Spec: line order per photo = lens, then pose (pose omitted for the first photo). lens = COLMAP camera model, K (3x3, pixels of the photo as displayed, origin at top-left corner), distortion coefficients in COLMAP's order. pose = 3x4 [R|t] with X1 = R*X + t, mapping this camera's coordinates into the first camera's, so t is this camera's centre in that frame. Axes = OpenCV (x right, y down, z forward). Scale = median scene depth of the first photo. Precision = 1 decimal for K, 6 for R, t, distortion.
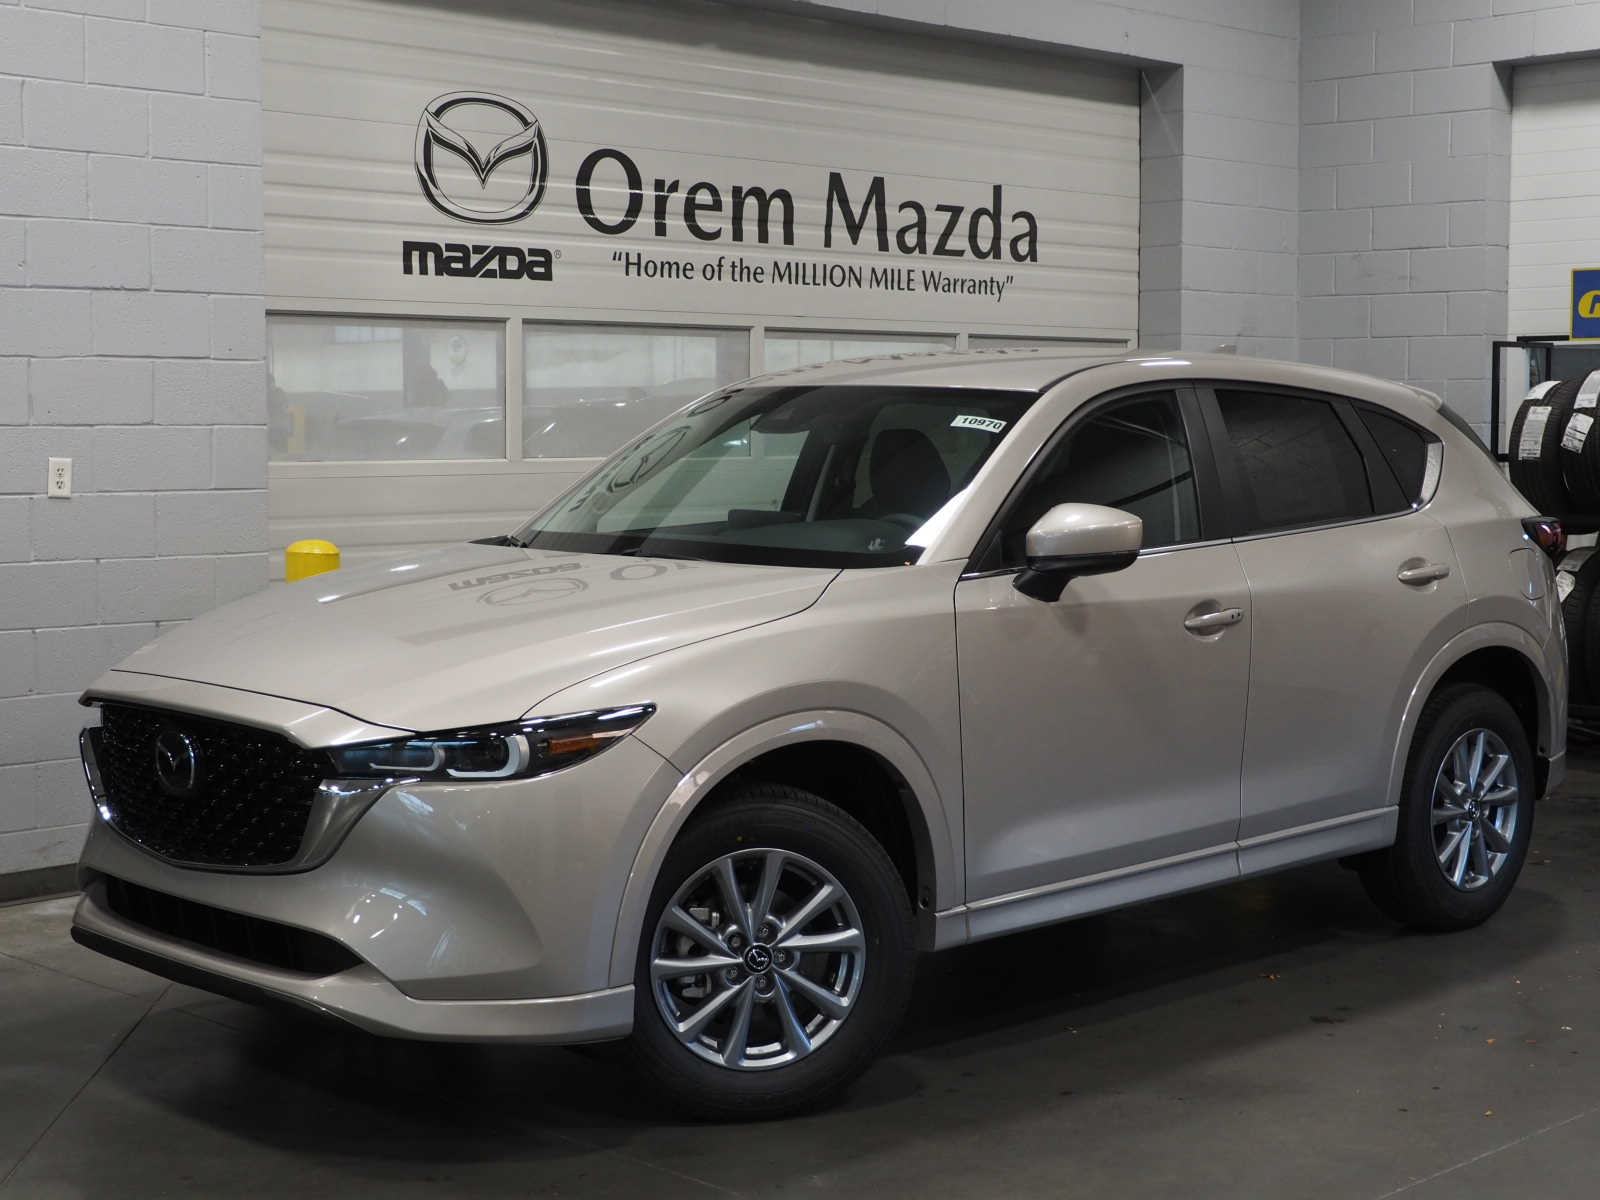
lens RADIAL K [[2394.9, 0, 799.8], [0, 2394.9, 595.1], [0, 0, 1]] dist [-0.066583, 0.000000]
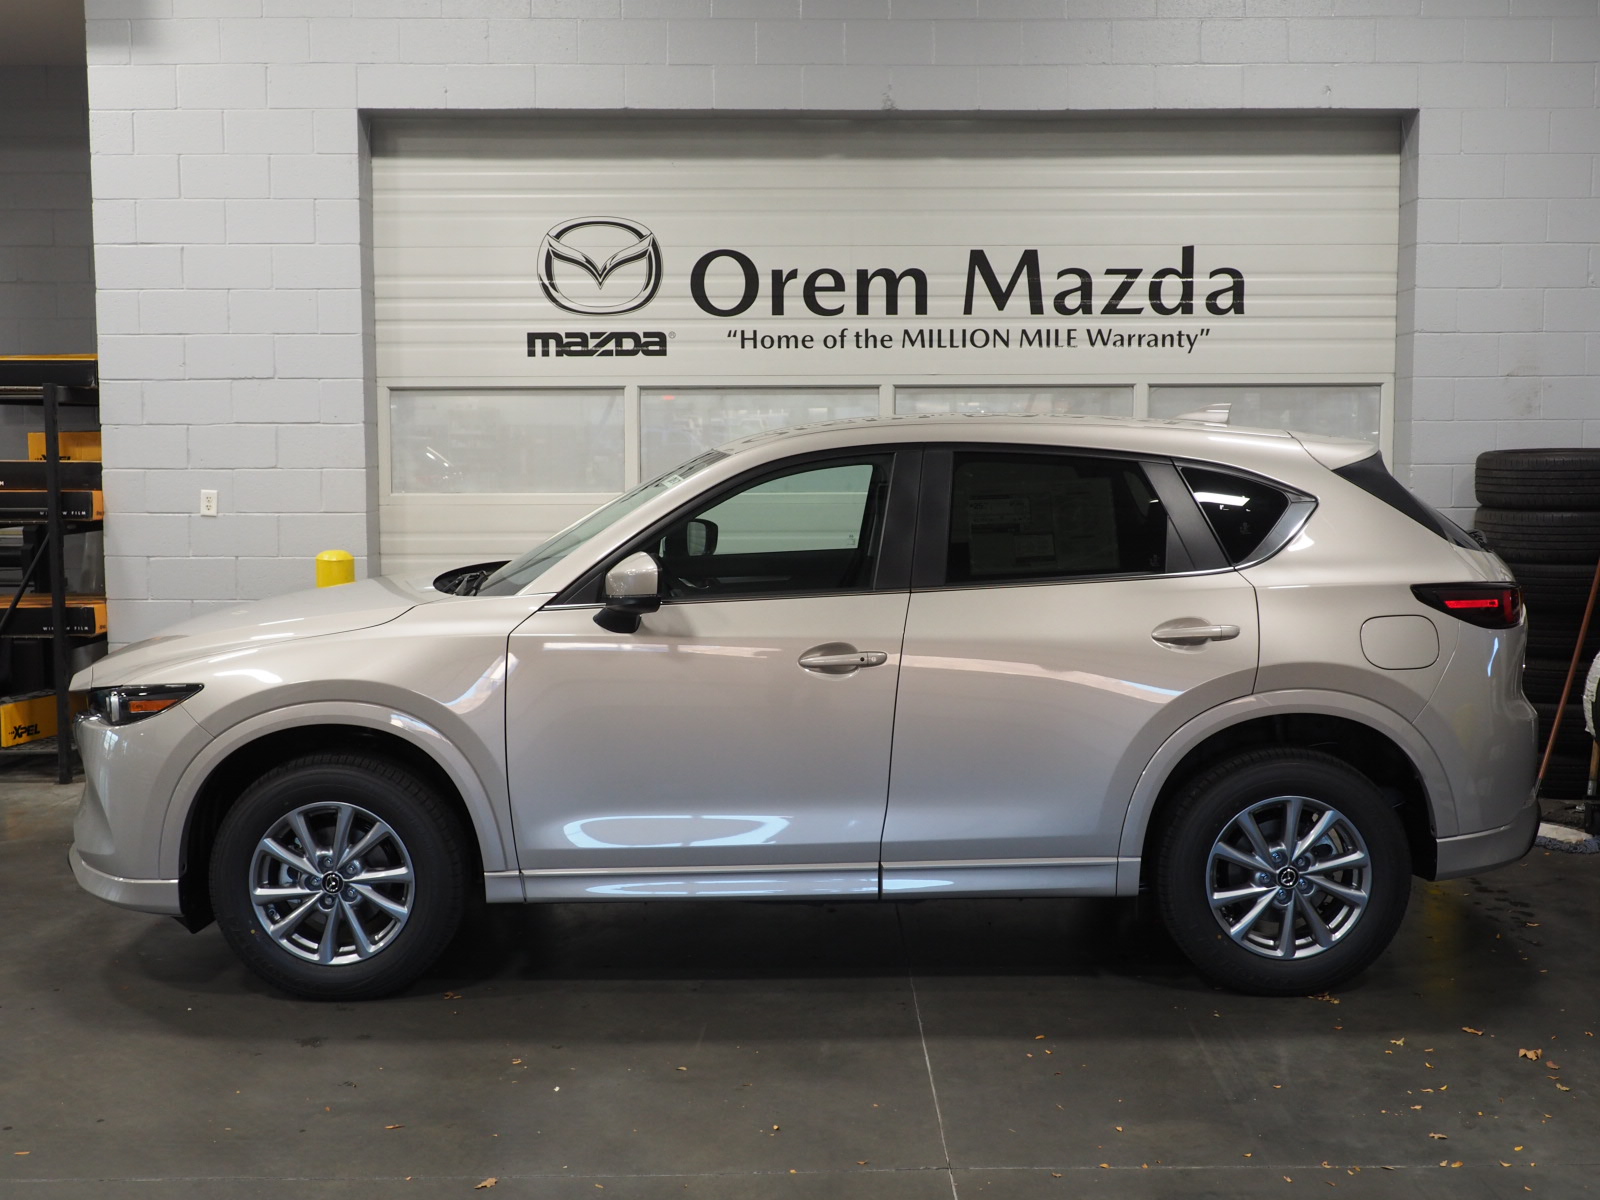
lens RADIAL K [[1864.1, 0, 799.7], [0, 1864.1, 605.7], [0, 0, 1]] dist [-0.024357, 0.000000]
pose [[0.728995, 0.068258, -0.681107, 0.621254], [-0.047269, 0.997660, 0.049388, -0.047080], [0.682885, -0.003808, 0.730516, 0.293976]]
